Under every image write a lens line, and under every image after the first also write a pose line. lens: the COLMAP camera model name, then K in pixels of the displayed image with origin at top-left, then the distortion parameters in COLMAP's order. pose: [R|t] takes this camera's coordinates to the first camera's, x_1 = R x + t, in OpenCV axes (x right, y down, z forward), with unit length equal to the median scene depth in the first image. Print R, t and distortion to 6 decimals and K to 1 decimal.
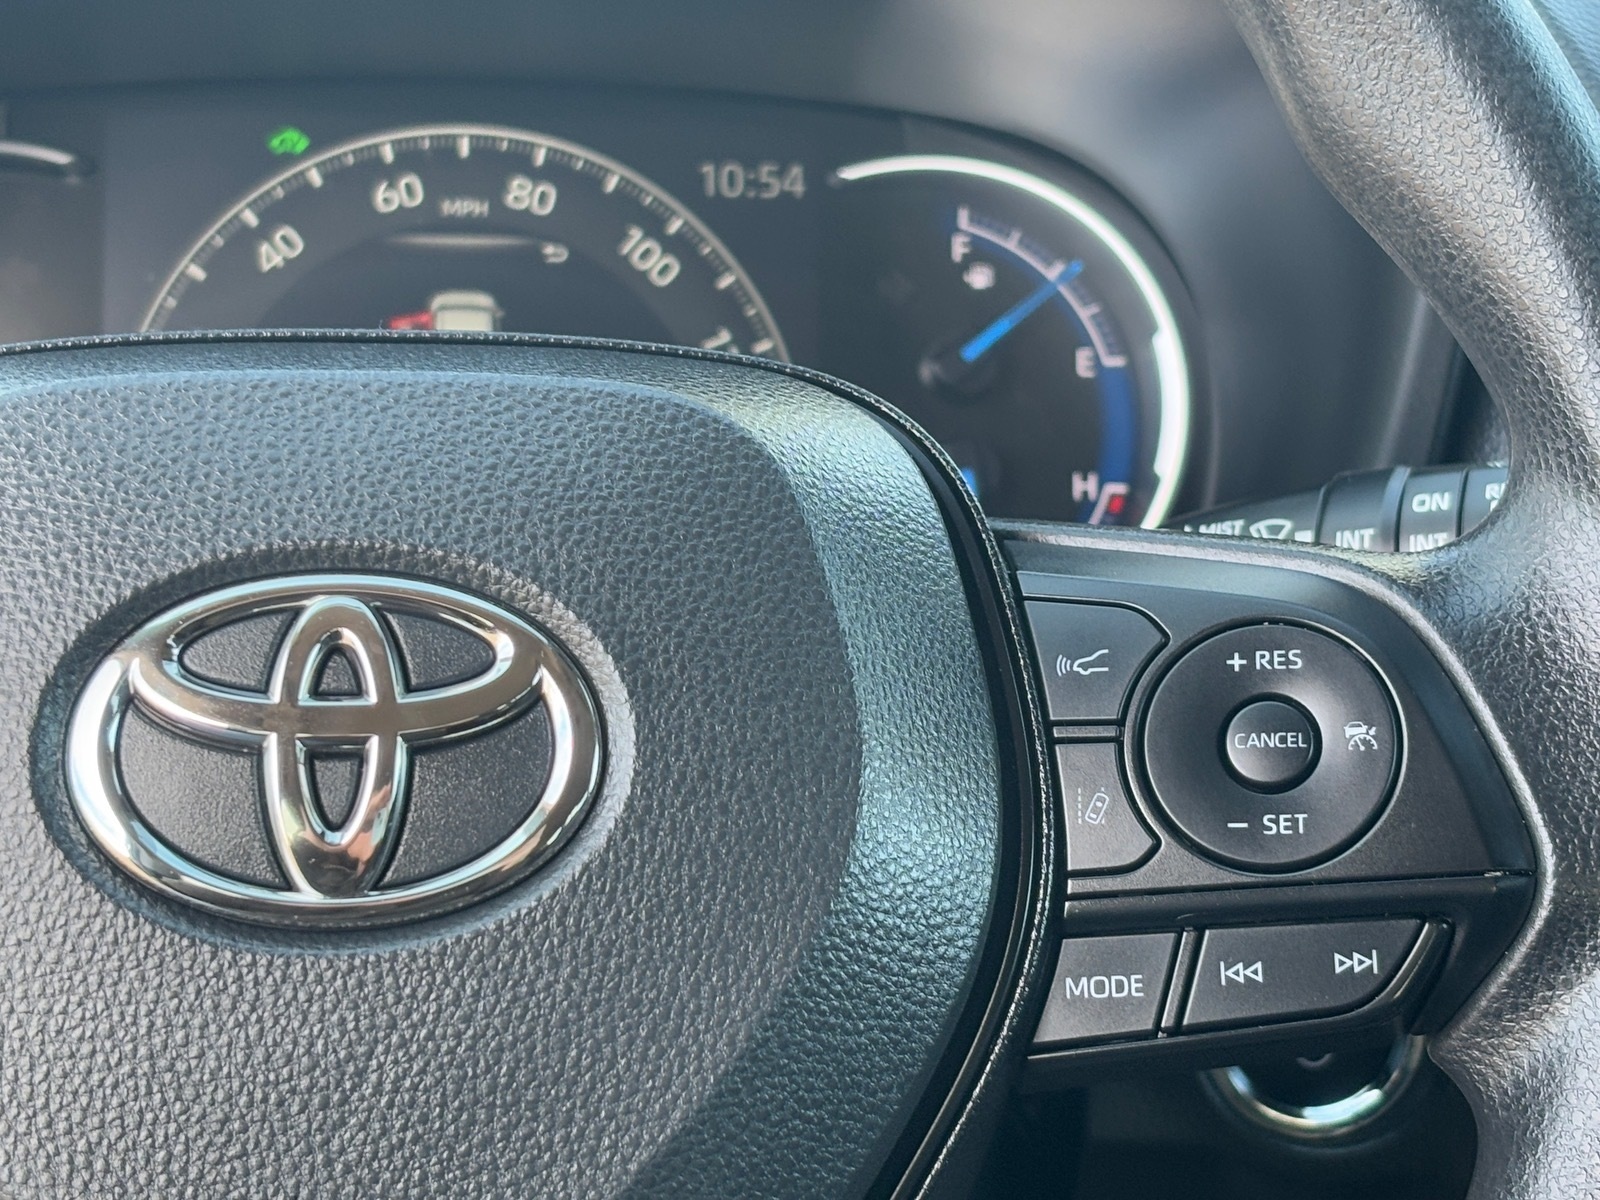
lens RADIAL K [[3444.1, 0, 855.0], [0, 3444.1, 611.8], [0, 0, 1]] dist [0.134993, 0.000000]
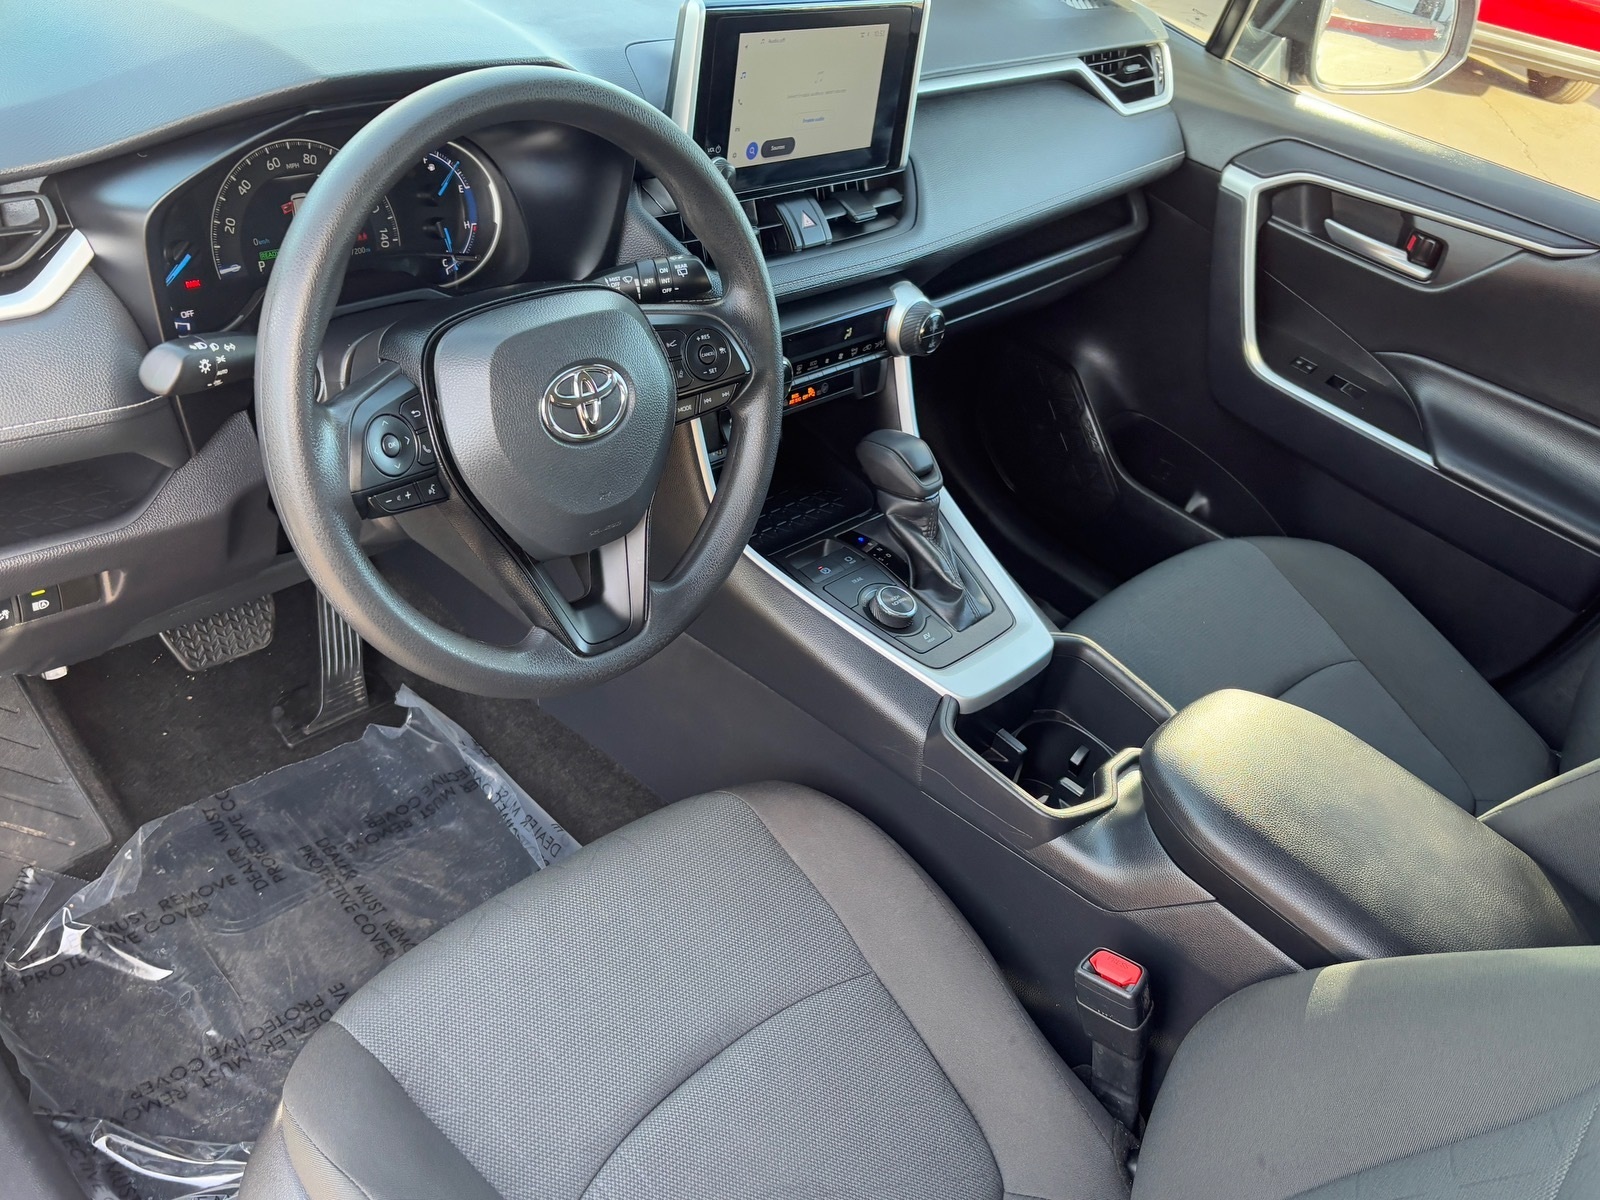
lens RADIAL K [[1395.1, 0, 812.3], [0, 1395.1, 642.2], [0, 0, 1]] dist [0.003872, -0.010314]
pose [[0.724936, -0.322843, 0.608474, -0.981055], [0.001708, 0.884201, 0.467103, -0.464386], [-0.688814, -0.337581, 0.641541, -0.474476]]
